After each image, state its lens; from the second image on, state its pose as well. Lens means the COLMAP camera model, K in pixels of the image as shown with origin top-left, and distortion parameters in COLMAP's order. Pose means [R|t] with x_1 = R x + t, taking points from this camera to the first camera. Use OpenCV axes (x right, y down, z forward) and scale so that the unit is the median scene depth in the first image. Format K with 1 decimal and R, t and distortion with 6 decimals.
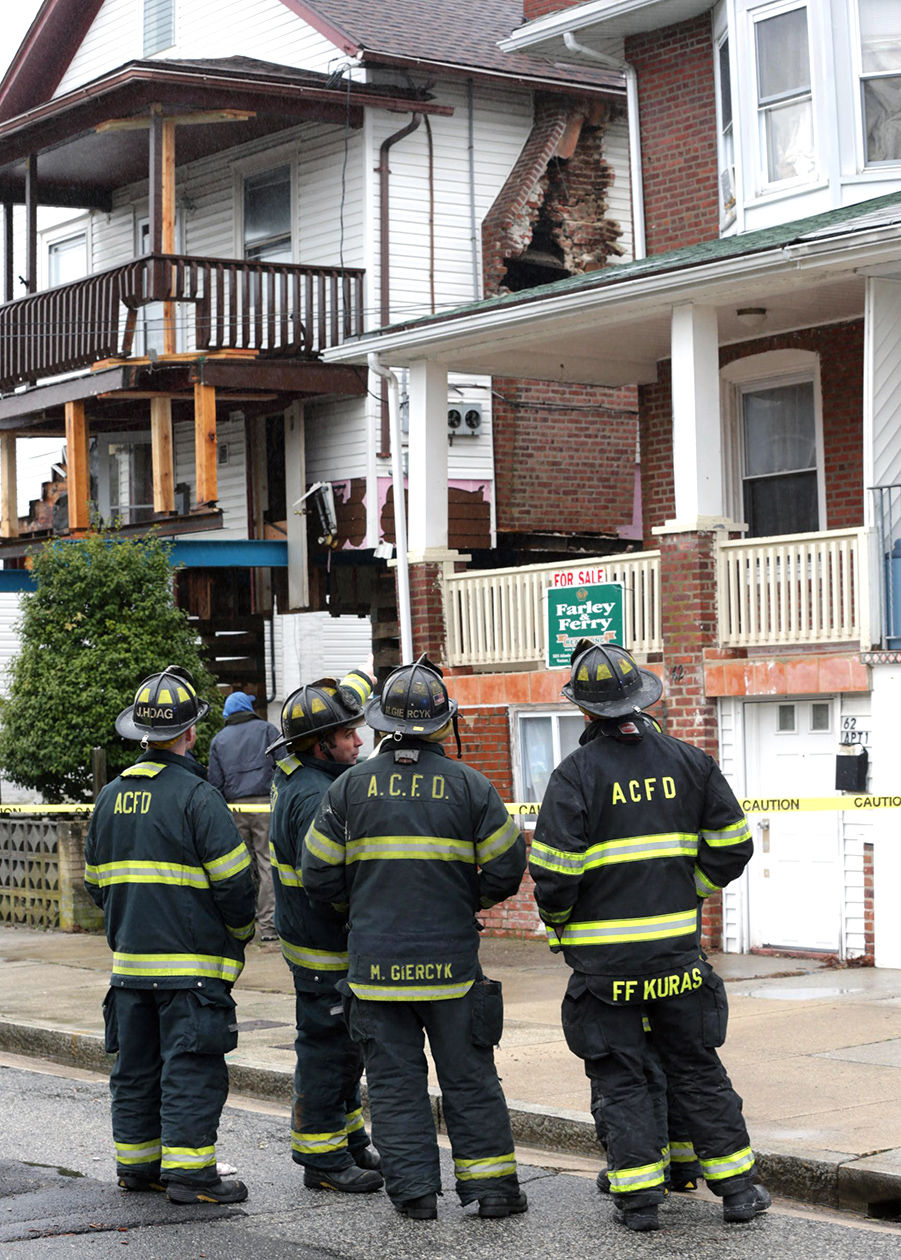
lens RADIAL K [[2731.8, 0, 450.5], [0, 2731.8, 629.3], [0, 0, 1]] dist [-0.238533, 0.000000]
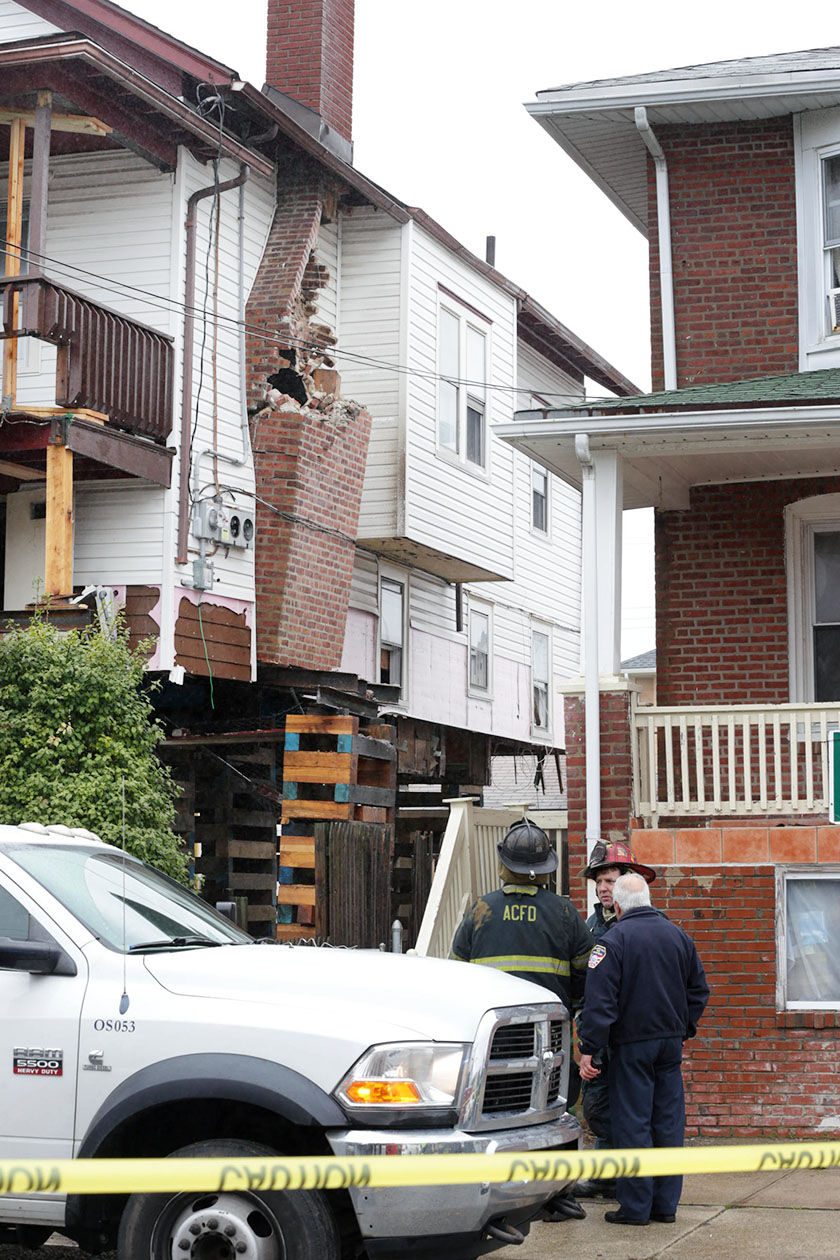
lens RADIAL K [[2557.7, 0, 423.8], [0, 2557.7, 628.7], [0, 0, 1]] dist [-0.291028, 0.000000]
pose [[0.815469, 0.087541, 0.572143, -0.476433], [-0.044423, 0.995047, -0.088931, 0.026939], [-0.577094, 0.047104, 0.815318, 0.373928]]
